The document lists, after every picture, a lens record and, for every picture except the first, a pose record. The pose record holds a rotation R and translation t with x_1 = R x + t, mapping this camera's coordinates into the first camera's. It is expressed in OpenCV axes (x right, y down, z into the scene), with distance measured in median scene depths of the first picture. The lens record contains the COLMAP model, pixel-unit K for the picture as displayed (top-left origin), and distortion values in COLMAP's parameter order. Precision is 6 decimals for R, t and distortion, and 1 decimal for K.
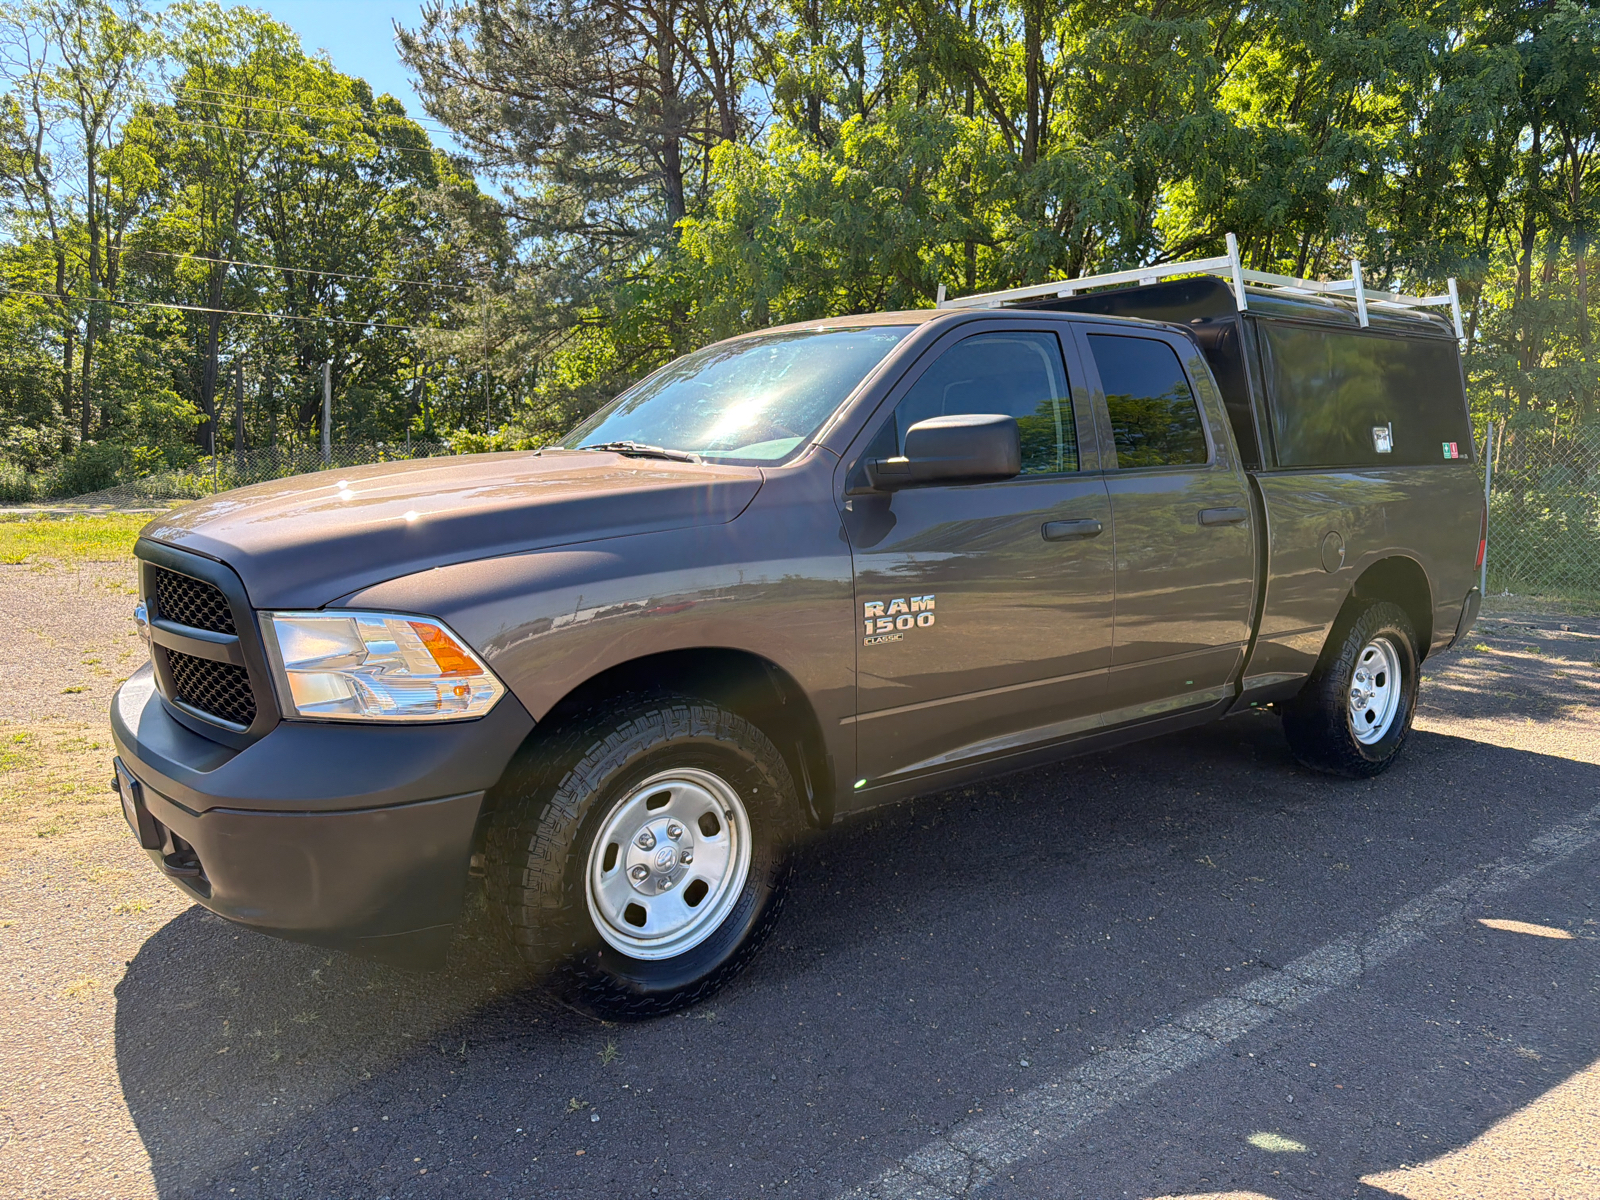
lens RADIAL K [[1138.7, 0, 793.5], [0, 1138.7, 597.2], [0, 0, 1]] dist [0.032511, -0.038834]
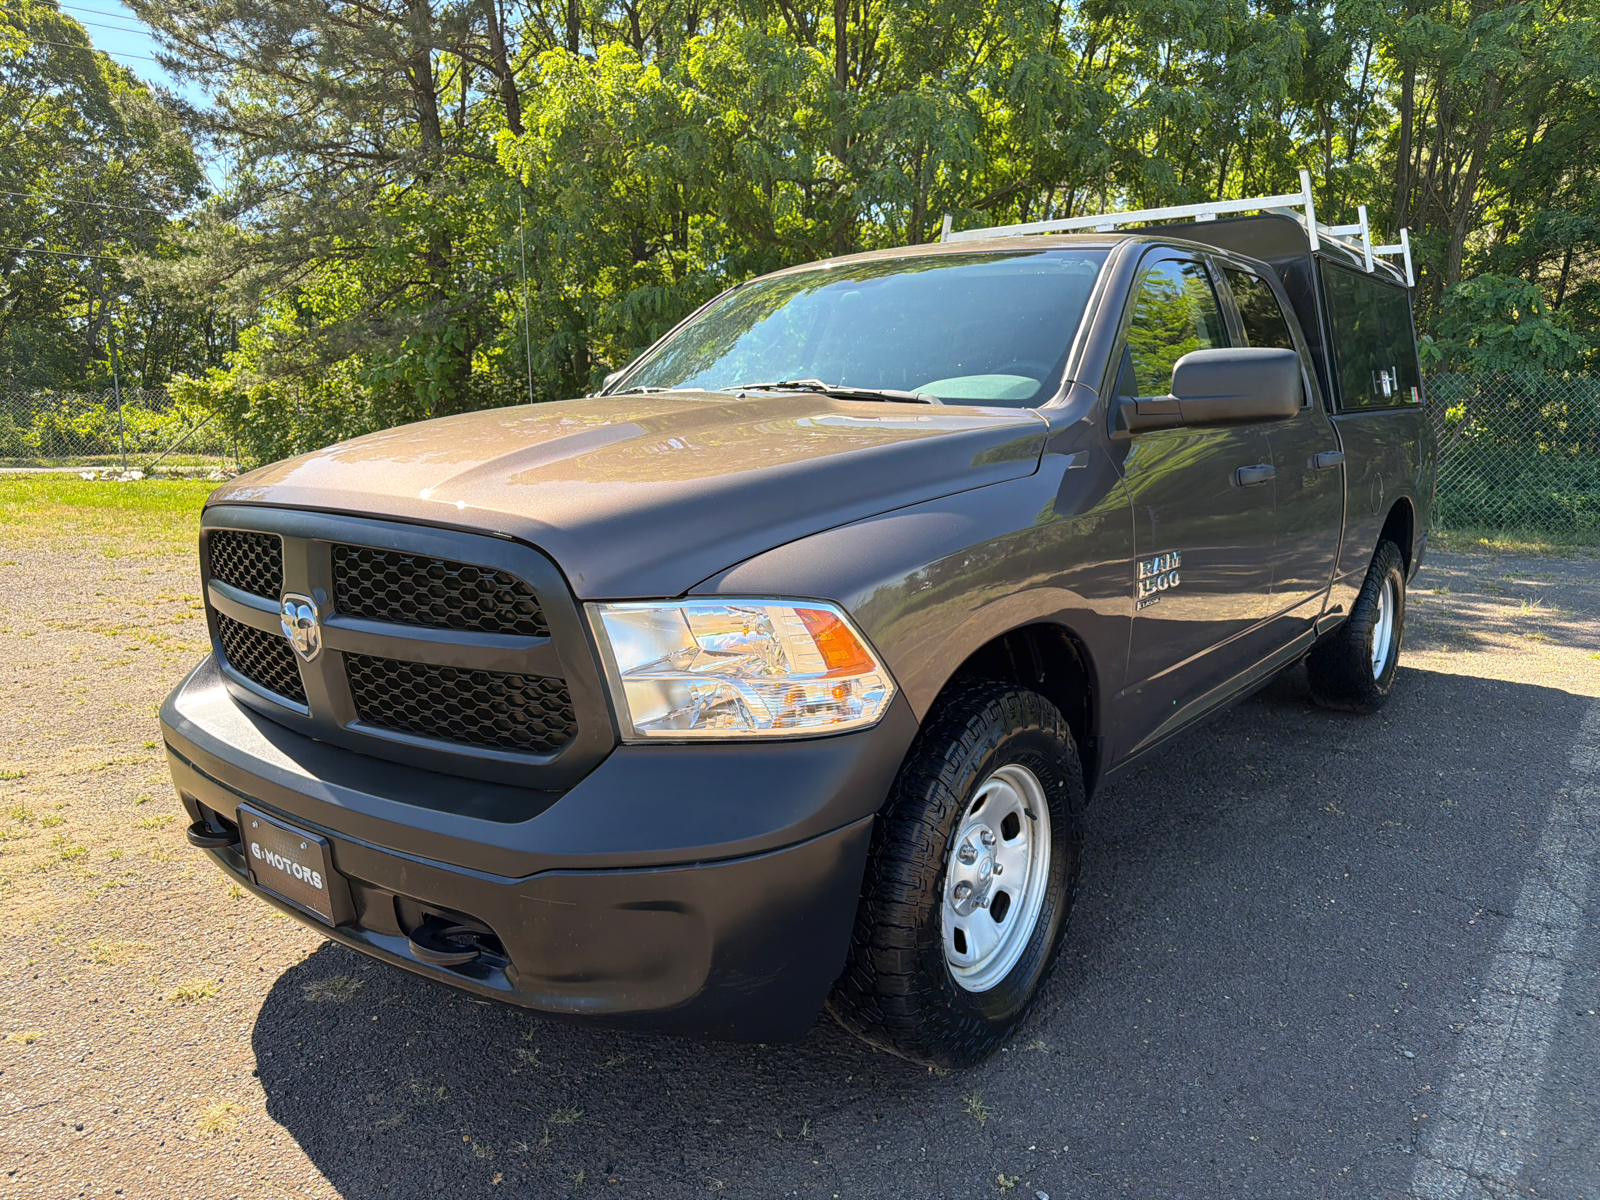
lens RADIAL K [[1138.7, 0, 798.0], [0, 1138.7, 597.8], [0, 0, 1]] dist [0.032511, -0.038834]
pose [[0.969782, -0.041165, 0.240473, -0.339854], [0.030672, 0.998414, 0.047216, -0.014397], [-0.242036, -0.038414, 0.969507, 0.166034]]
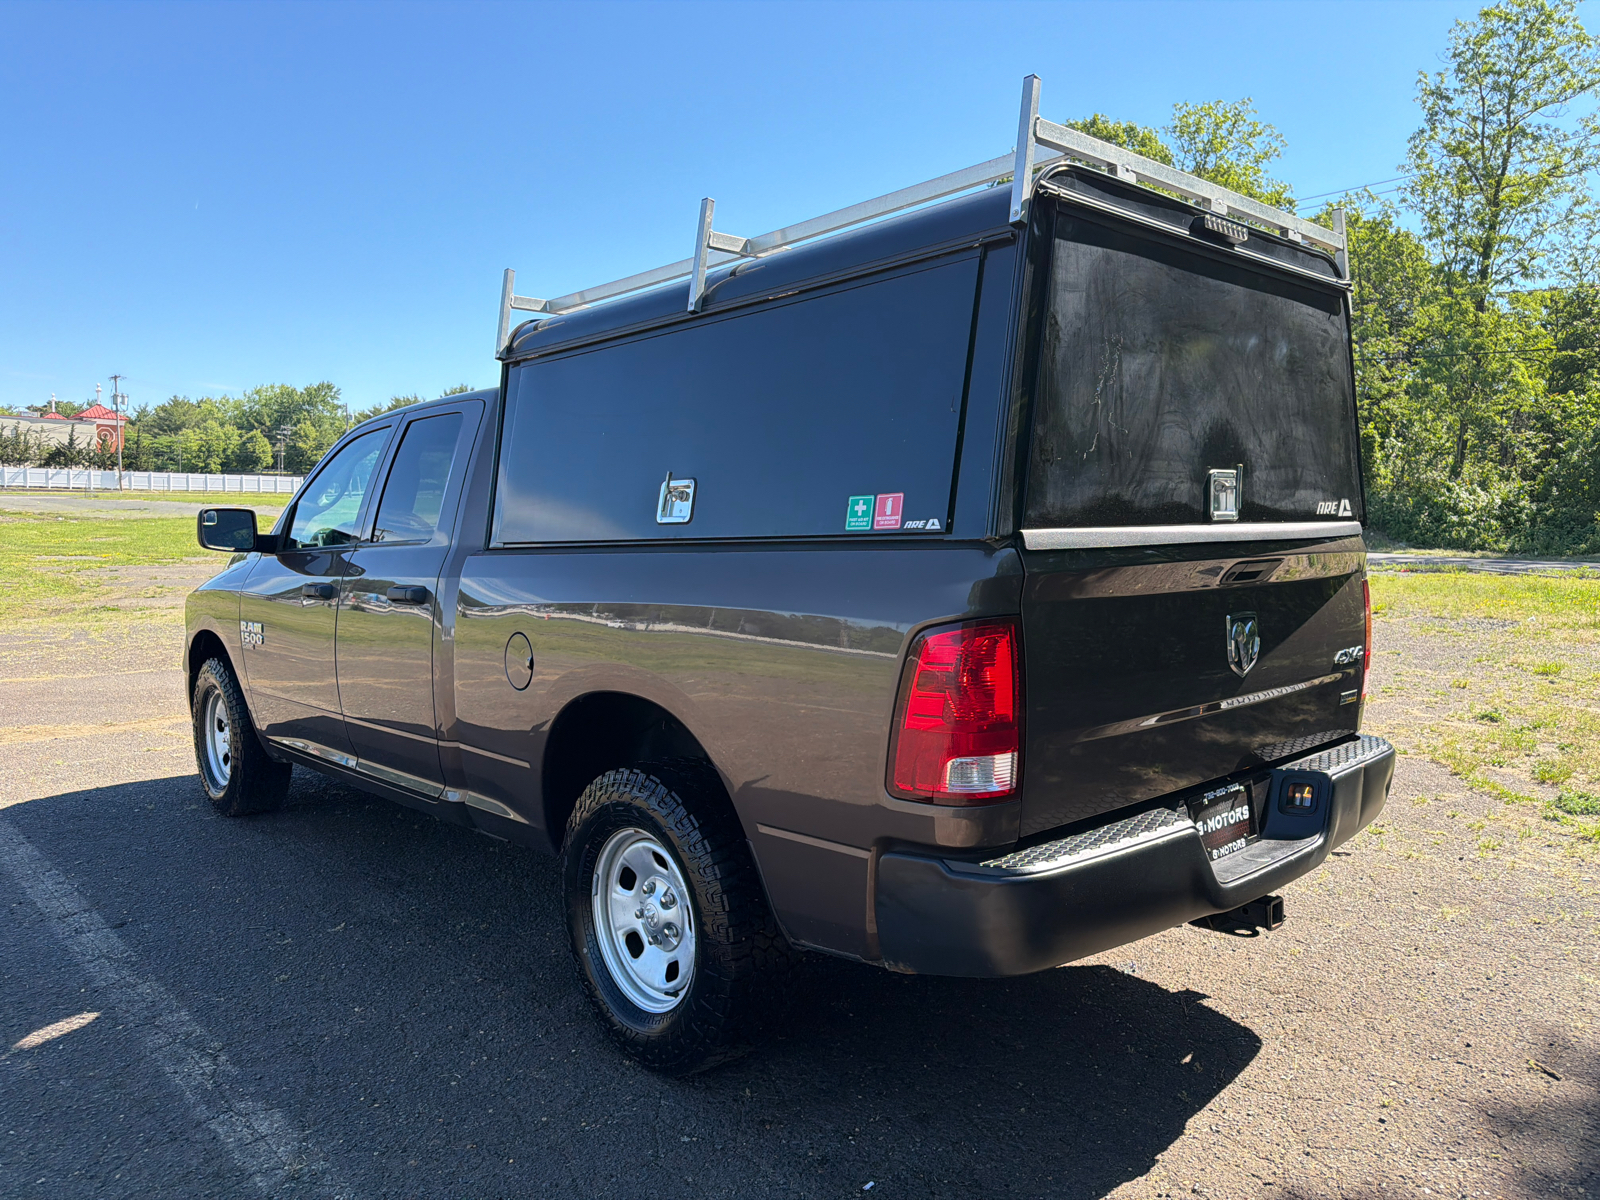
lens RADIAL K [[1138.7, 0, 784.3], [0, 1138.7, 591.6], [0, 0, 1]] dist [0.032511, -0.038834]
pose [[0.072333, 0.054638, -0.995883, 1.472299], [-0.108616, 0.992991, 0.046590, -0.165174], [0.991449, 0.104799, 0.077760, 1.361022]]
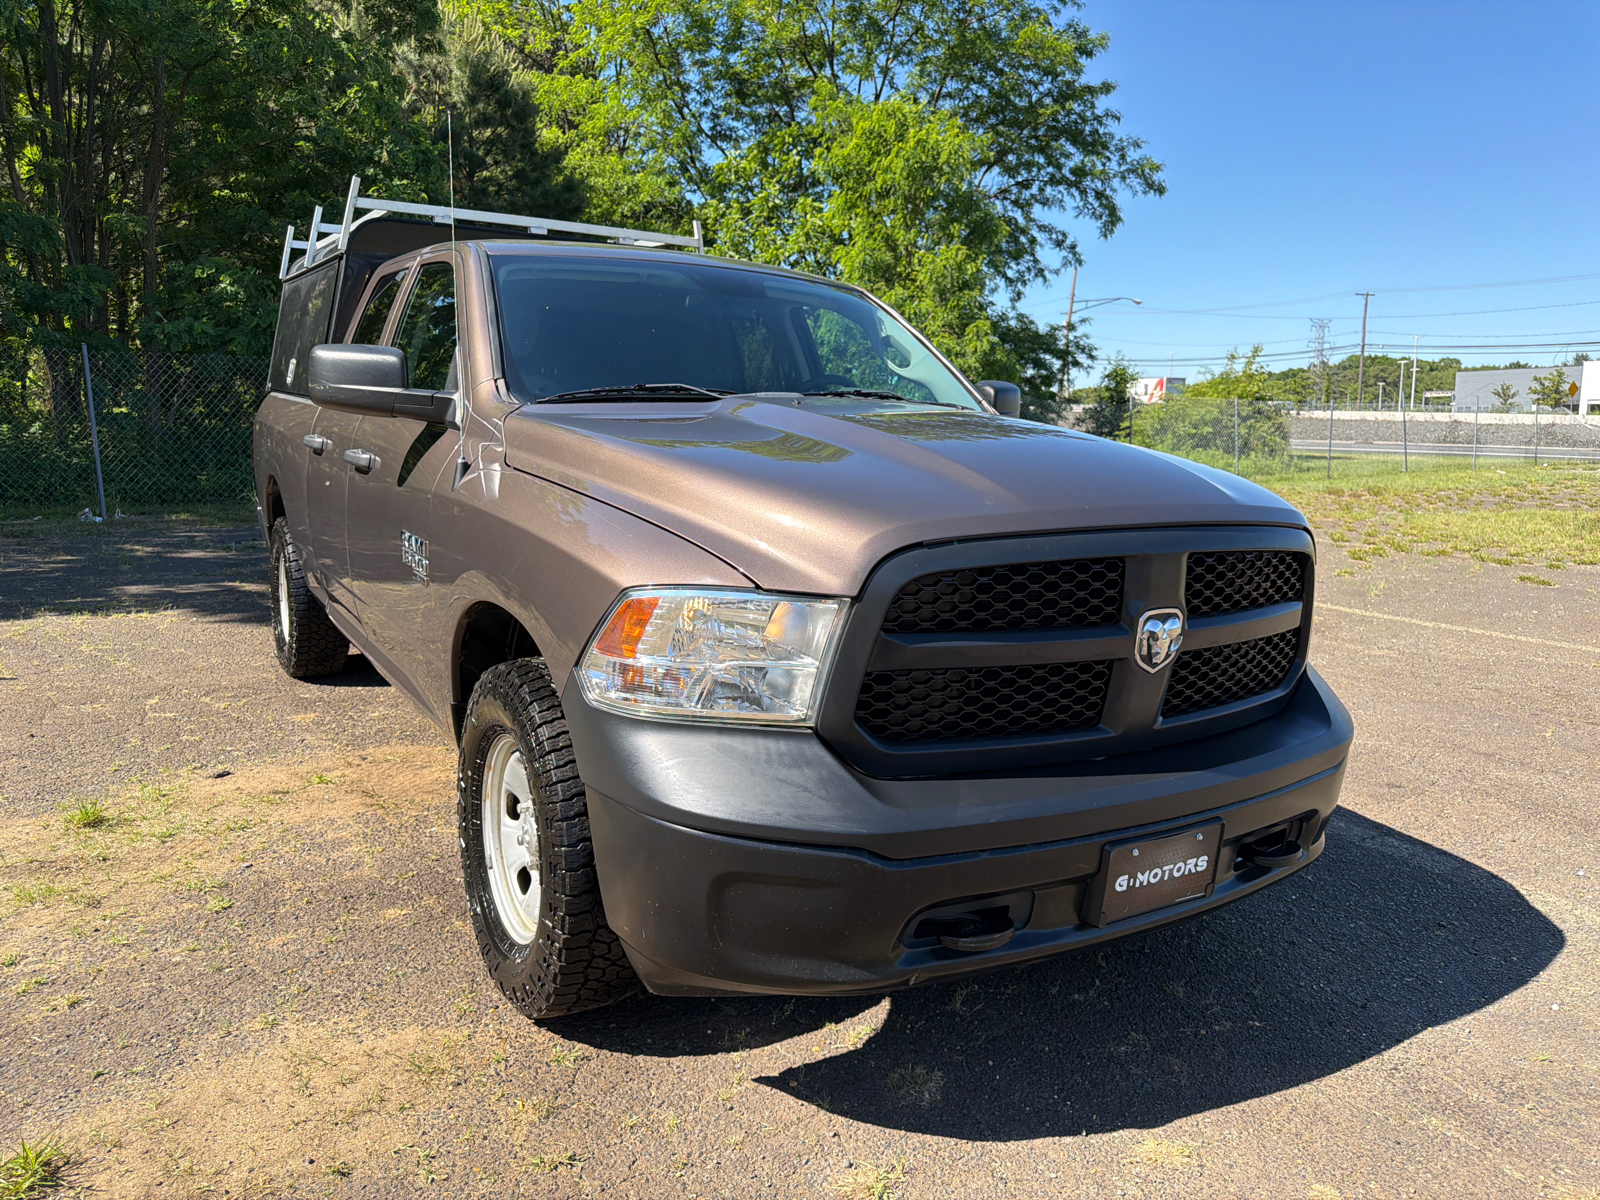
lens RADIAL K [[1138.7, 0, 793.9], [0, 1138.7, 605.6], [0, 0, 1]] dist [0.032511, -0.038834]
pose [[0.115248, -0.168707, 0.978906, -1.040657], [0.087991, 0.983332, 0.159110, -0.108505], [-0.989432, 0.067797, 0.128171, 0.891089]]
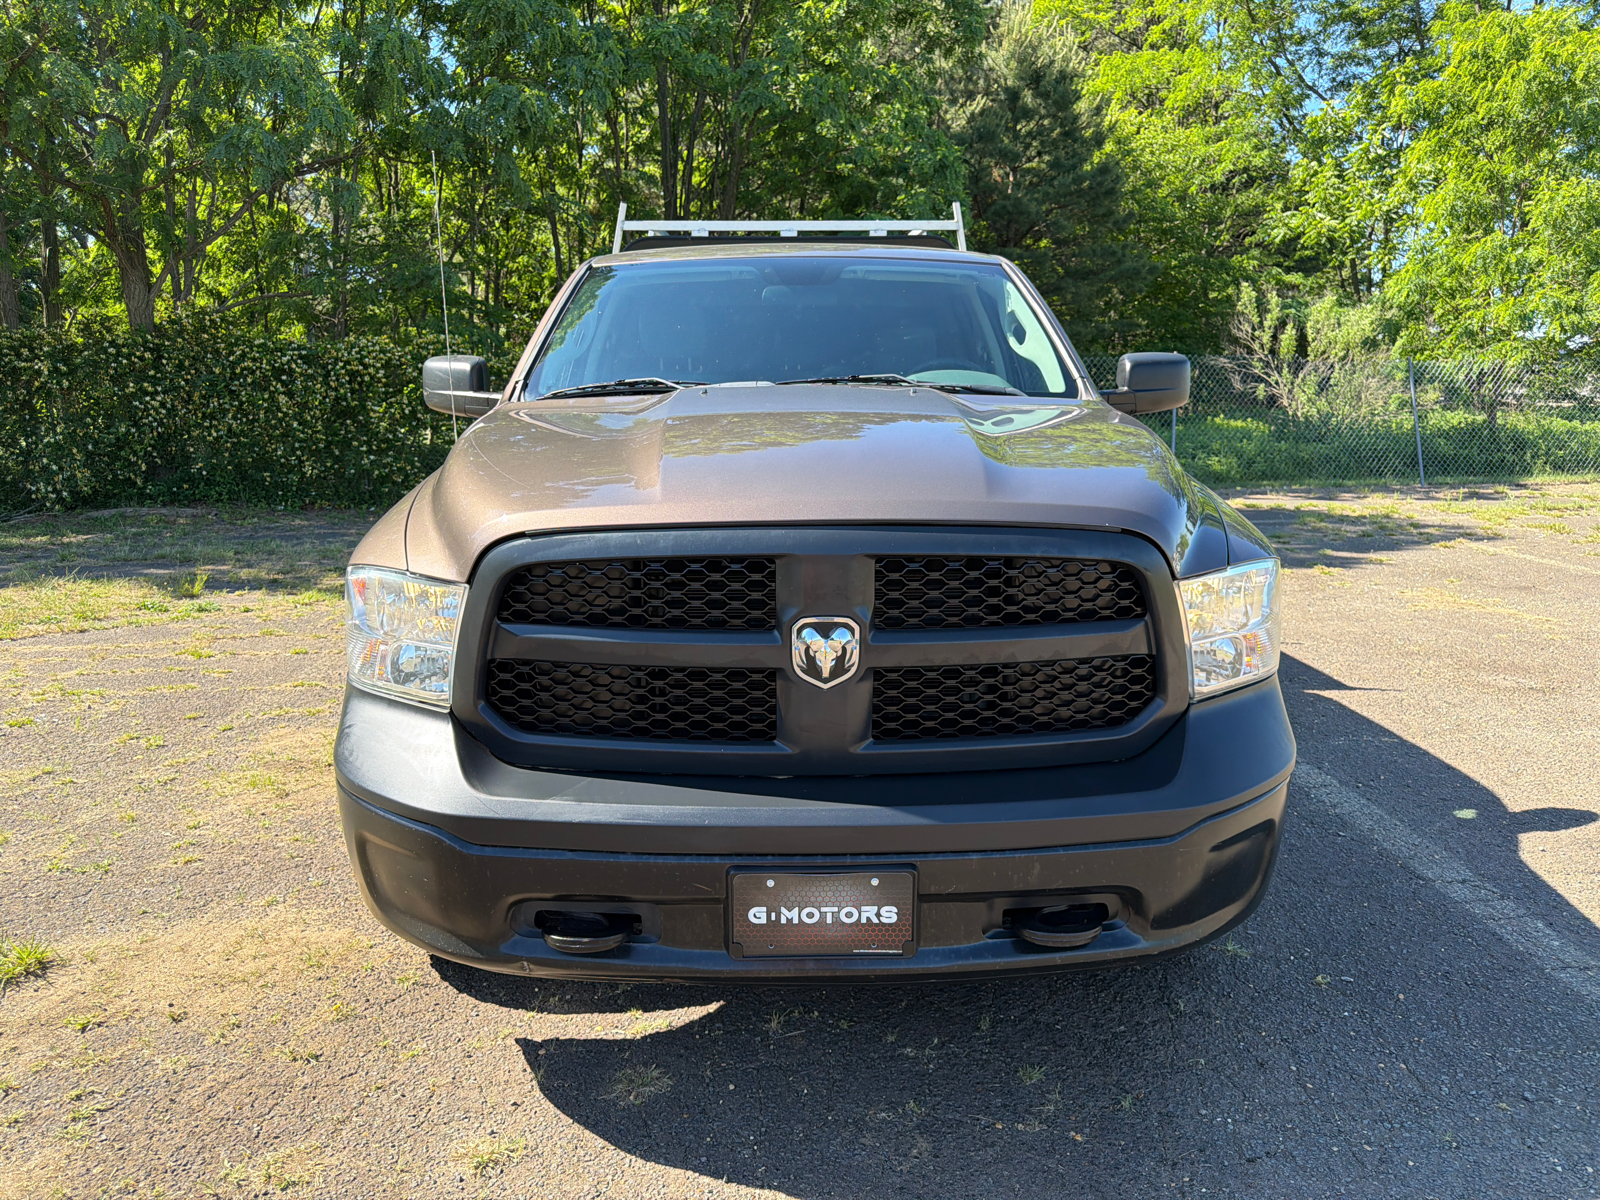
lens RADIAL K [[1138.7, 0, 800.8], [0, 1138.7, 584.5], [0, 0, 1]] dist [0.032511, -0.038834]
pose [[0.595327, -0.143418, 0.790580, -0.860222], [0.103425, 0.989434, 0.101610, -0.065425], [-0.796799, 0.021274, 0.603869, 0.473430]]
